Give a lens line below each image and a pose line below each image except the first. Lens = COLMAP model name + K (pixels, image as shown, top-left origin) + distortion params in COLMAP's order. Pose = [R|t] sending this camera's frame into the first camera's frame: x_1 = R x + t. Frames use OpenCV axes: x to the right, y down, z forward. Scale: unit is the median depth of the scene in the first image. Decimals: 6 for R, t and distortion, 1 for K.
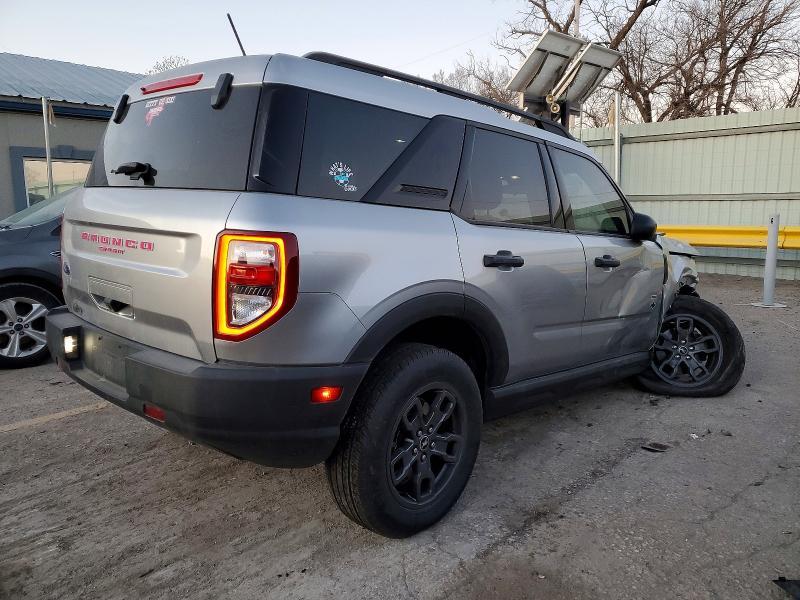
lens RADIAL K [[643.7, 0, 400.0], [0, 643.7, 300.0], [0, 0, 1]] dist [0.005241, -0.005230]
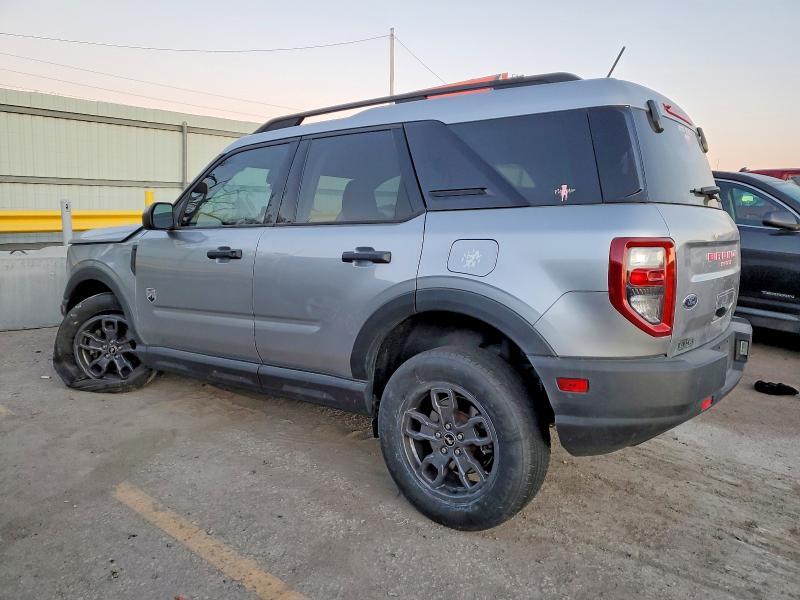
lens RADIAL K [[664.3, 0, 400.0], [0, 664.3, 300.0], [0, 0, 1]] dist [0.000820, 0.008854]
pose [[-0.156497, -0.153354, 0.975700, -1.358033], [0.101921, 0.980091, 0.170391, -0.243425], [-0.982406, 0.126110, -0.137752, 1.551659]]
